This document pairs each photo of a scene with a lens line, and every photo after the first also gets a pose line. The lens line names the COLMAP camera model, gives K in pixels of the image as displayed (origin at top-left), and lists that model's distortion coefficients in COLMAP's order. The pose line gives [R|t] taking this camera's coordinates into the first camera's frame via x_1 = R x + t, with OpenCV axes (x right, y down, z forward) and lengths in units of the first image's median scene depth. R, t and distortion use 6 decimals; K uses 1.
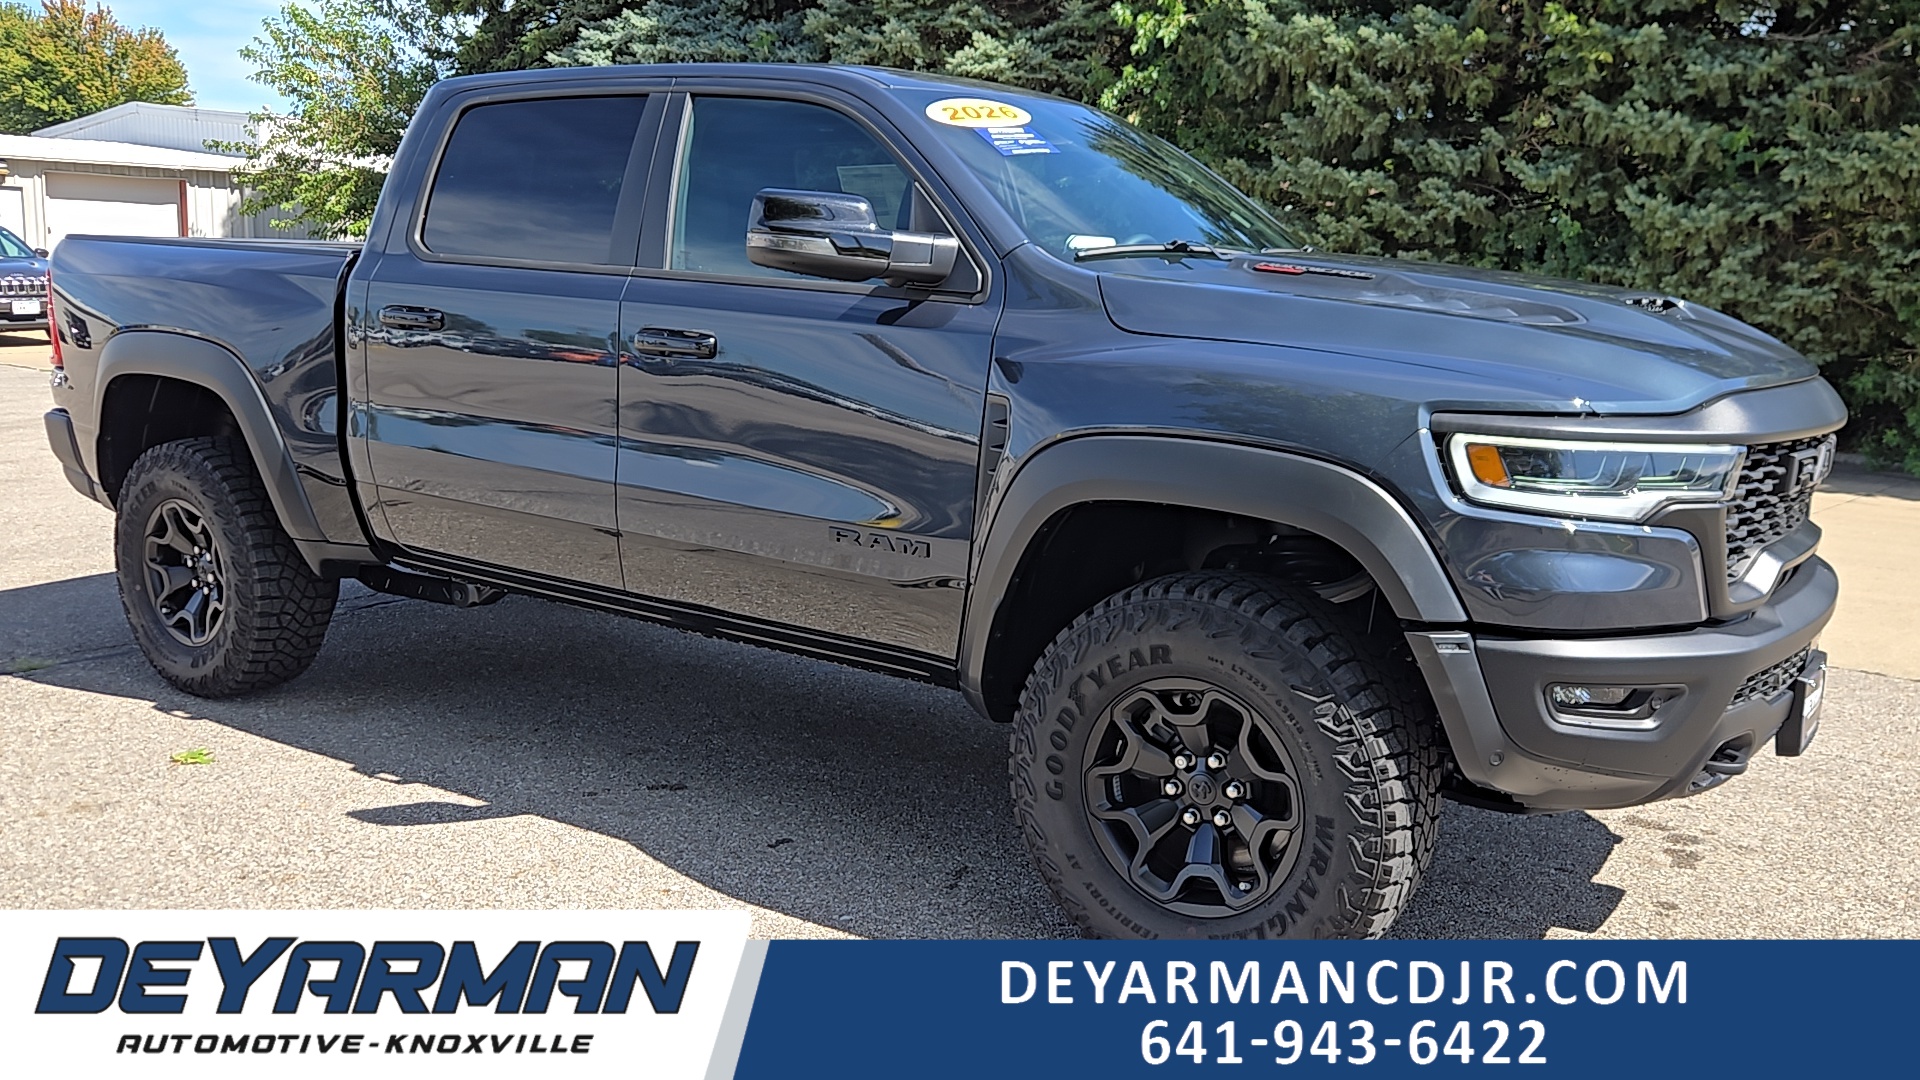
lens RADIAL K [[1615.4, 0, 952.6], [0, 1615.4, 529.3], [0, 0, 1]] dist [0.005581, -0.001487]
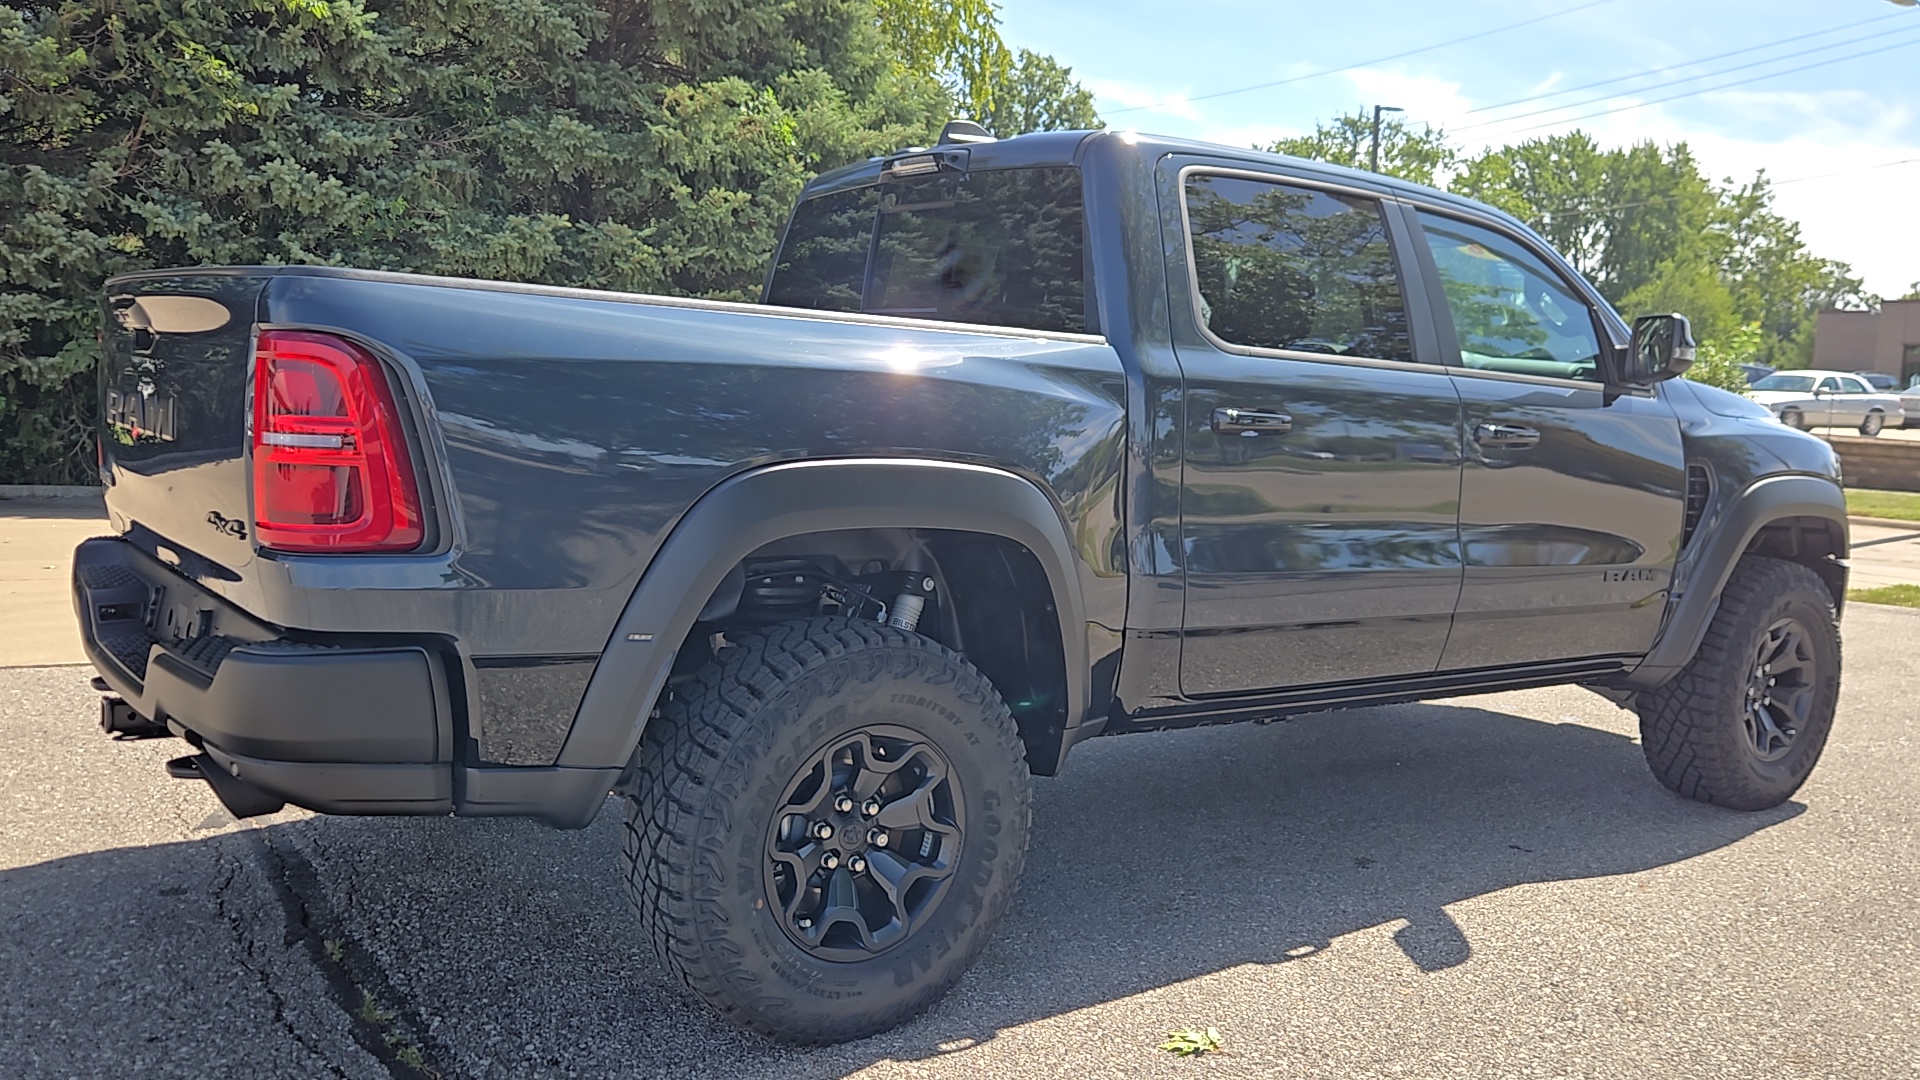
lens RADIAL K [[1615.4, 0, 963.8], [0, 1615.4, 528.8], [0, 0, 1]] dist [0.005581, -0.001487]
pose [[0.317401, -0.097648, 0.943250, -1.039503], [0.118929, 0.990930, 0.062565, -0.126181], [-0.940804, 0.092322, 0.326135, 0.759374]]
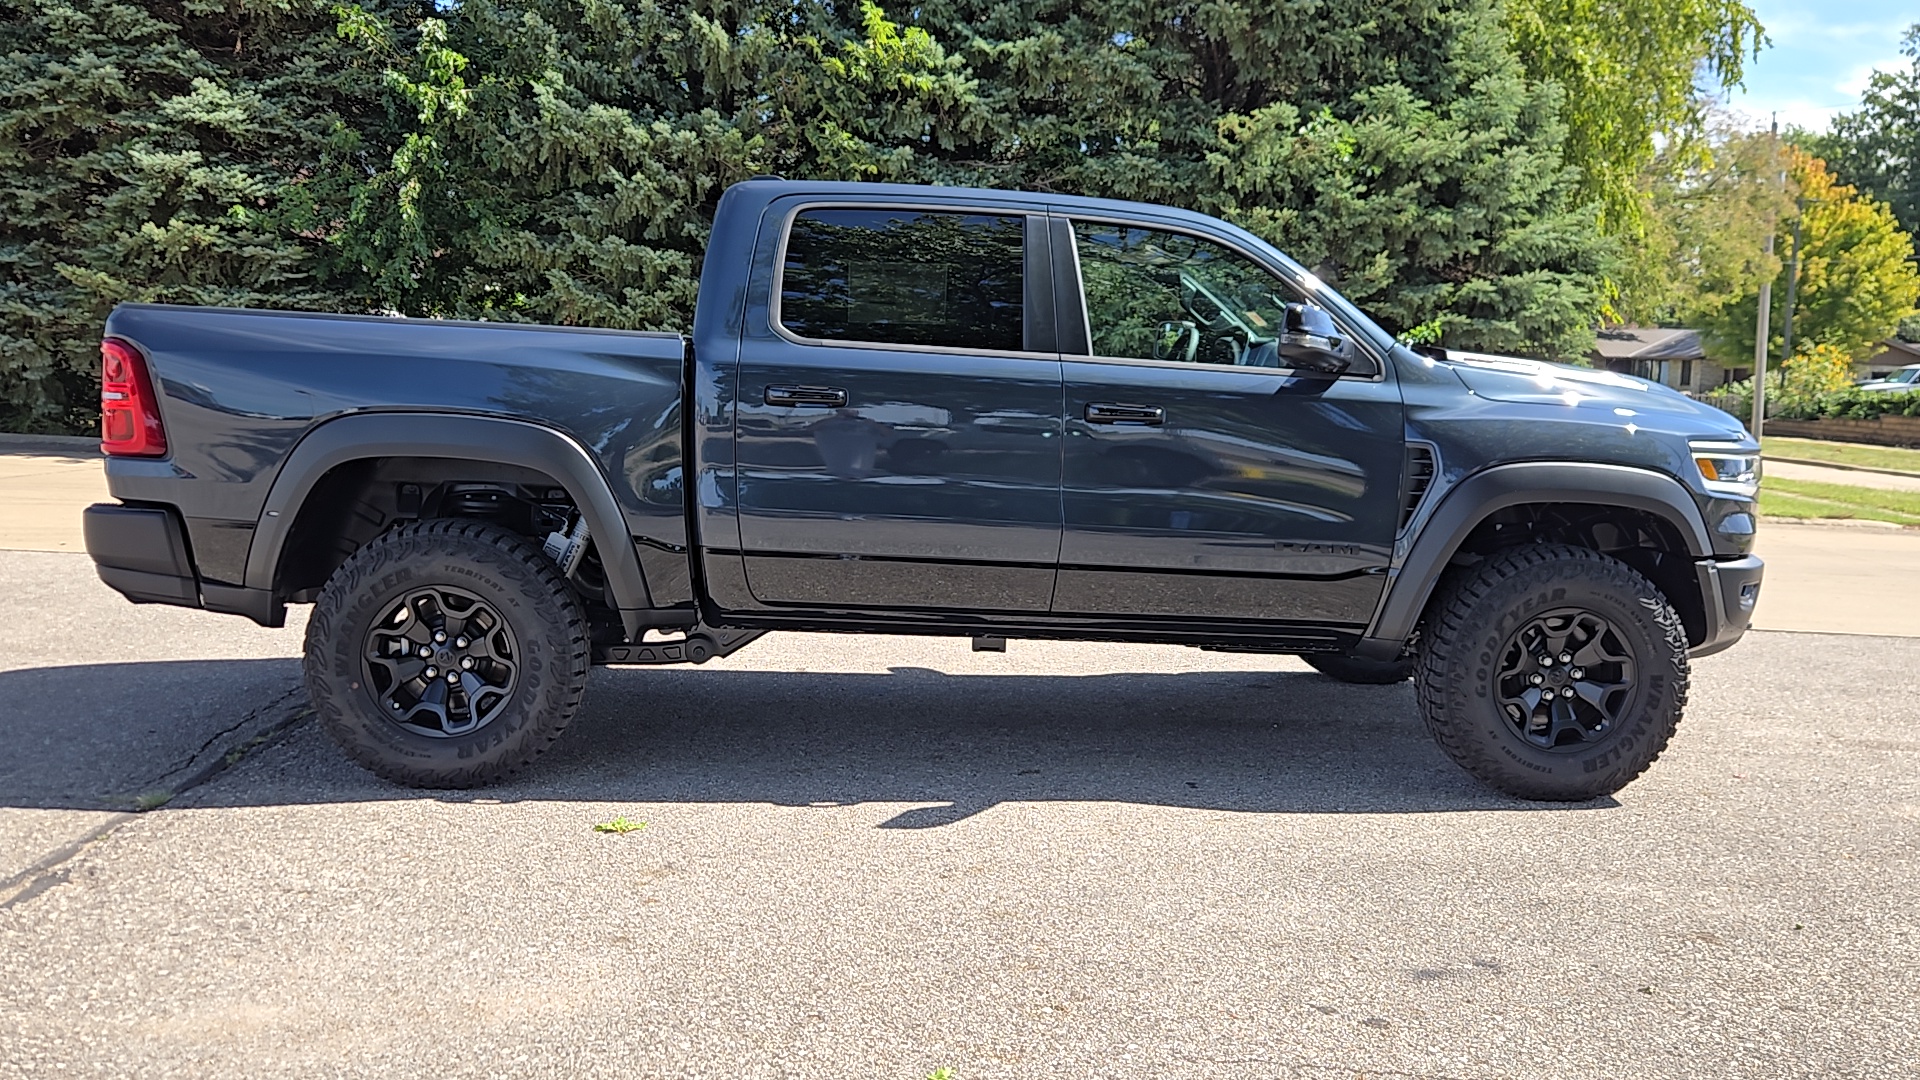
lens RADIAL K [[1615.4, 0, 954.6], [0, 1615.4, 529.4], [0, 0, 1]] dist [0.005581, -0.001487]
pose [[0.776734, -0.062741, 0.626696, -0.839821], [0.085444, 0.996324, -0.006155, -0.018755], [-0.624006, 0.058328, 0.779240, 0.059829]]
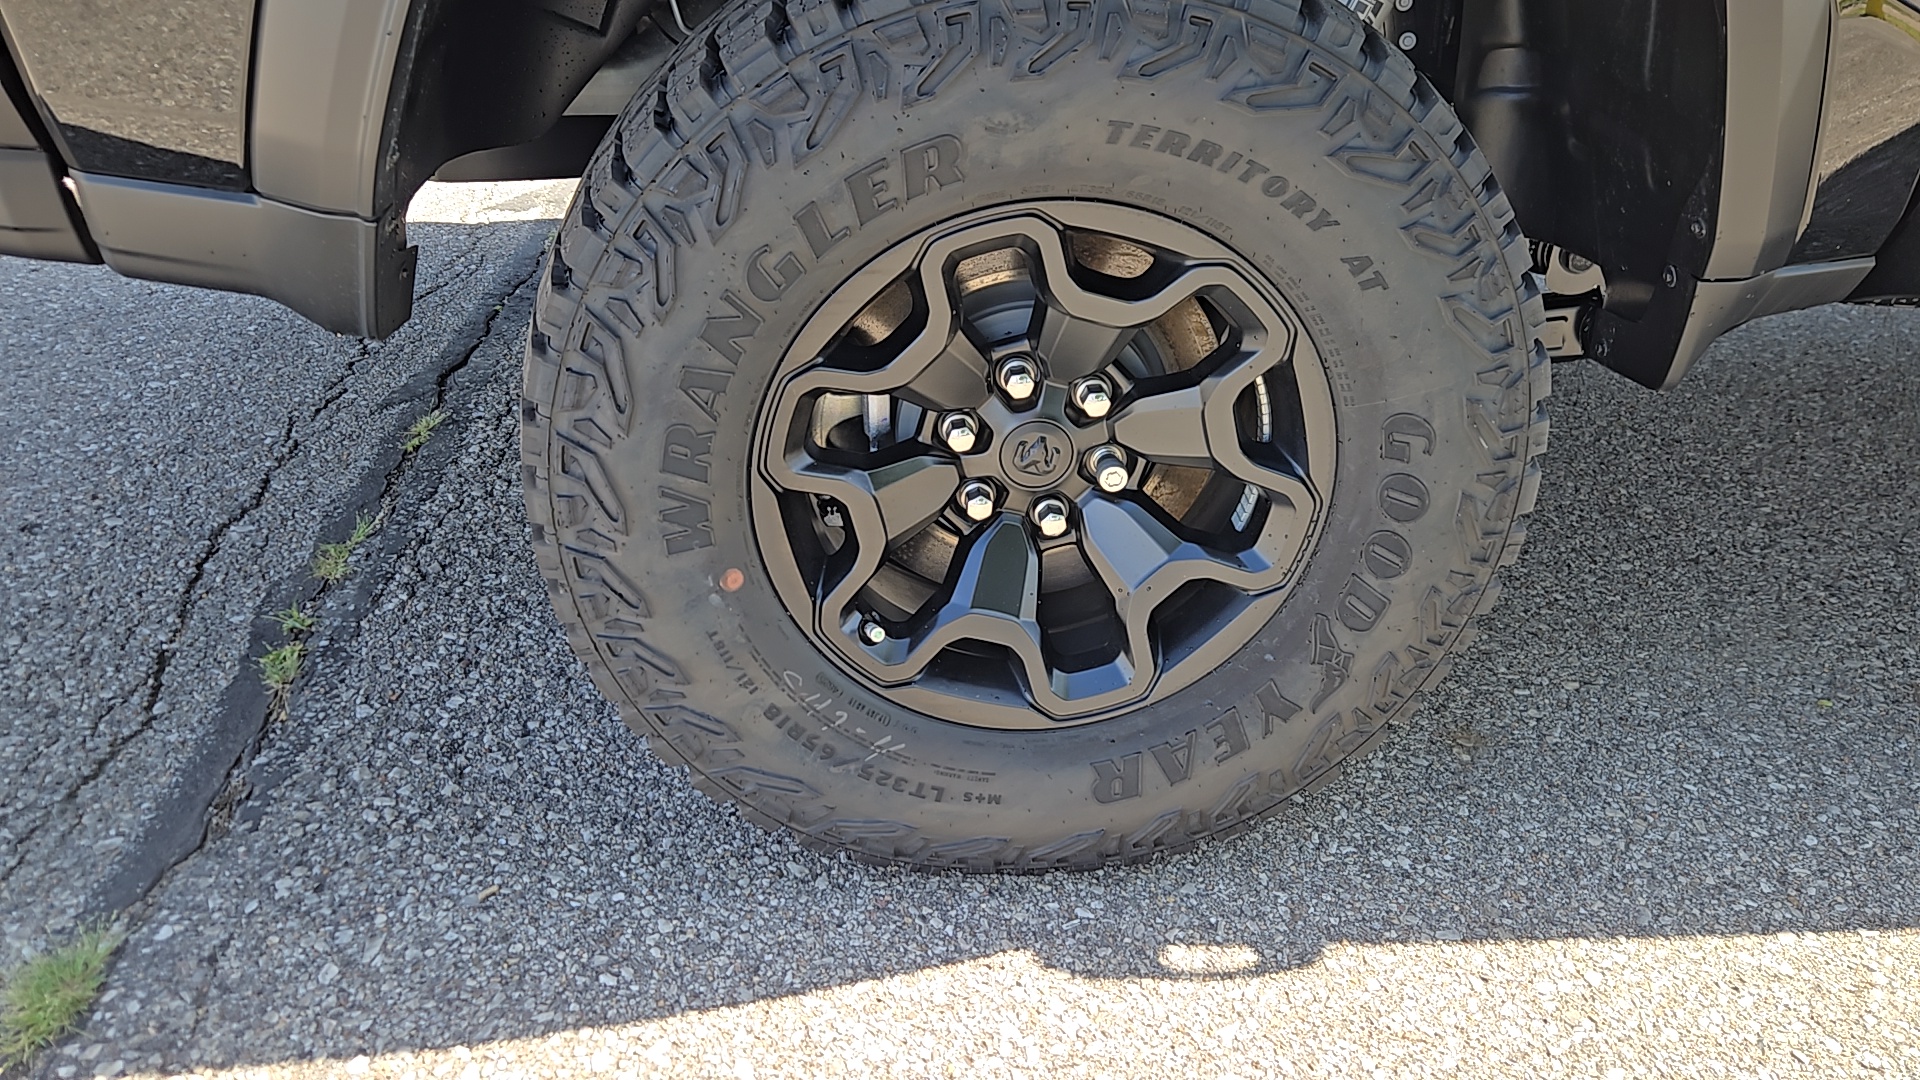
lens RADIAL K [[1615.4, 0, 949.1], [0, 1615.4, 544.1], [0, 0, 1]] dist [0.005581, -0.001487]
pose [[0.771698, -0.286719, 0.567692, -0.637189], [0.077846, 0.928484, 0.363121, -0.057419], [-0.631207, -0.236027, 0.738829, 0.826570]]
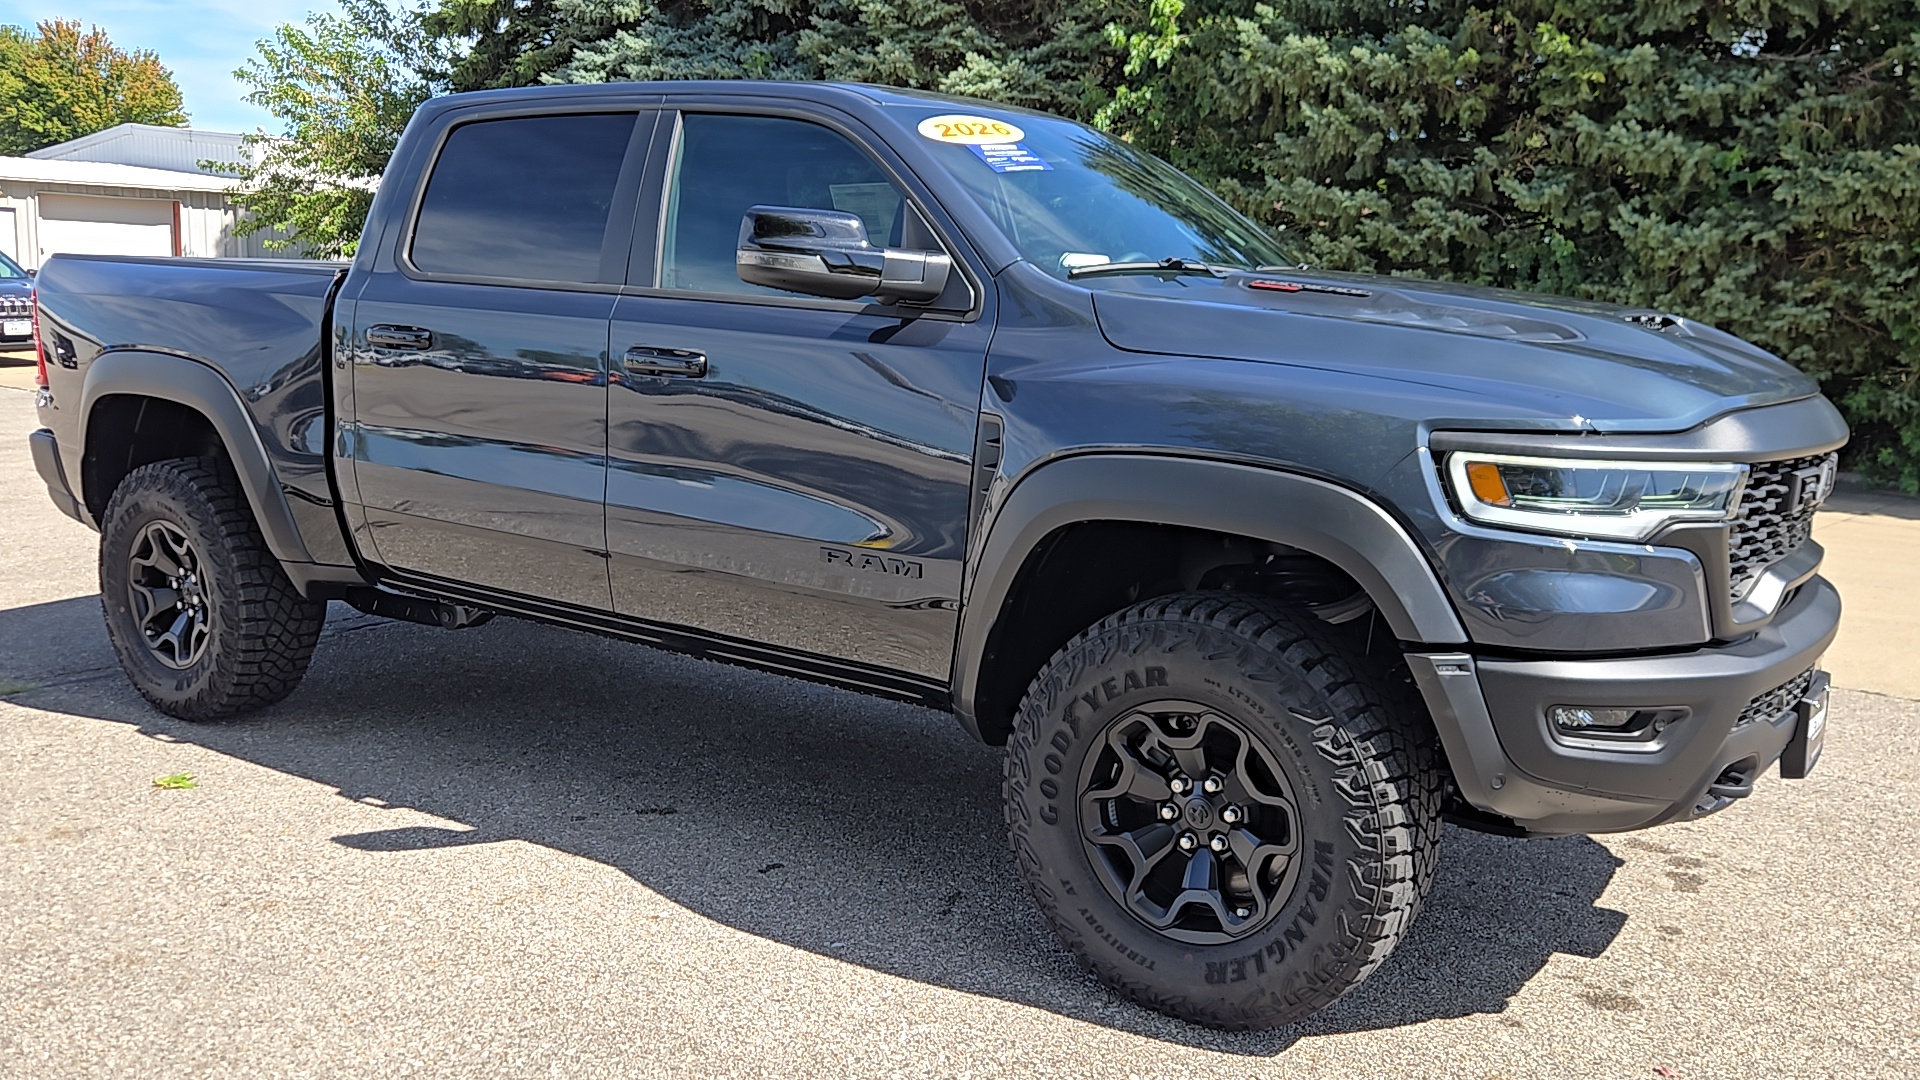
lens RADIAL K [[1615.4, 0, 953.0], [0, 1615.4, 527.6], [0, 0, 1]] dist [0.005581, -0.001487]
pose [[0.999993, -0.001323, 0.003523, 0.000872], [0.001370, 0.999910, -0.013373, -0.000166], [-0.003505, 0.013377, 0.999904, 0.008829]]
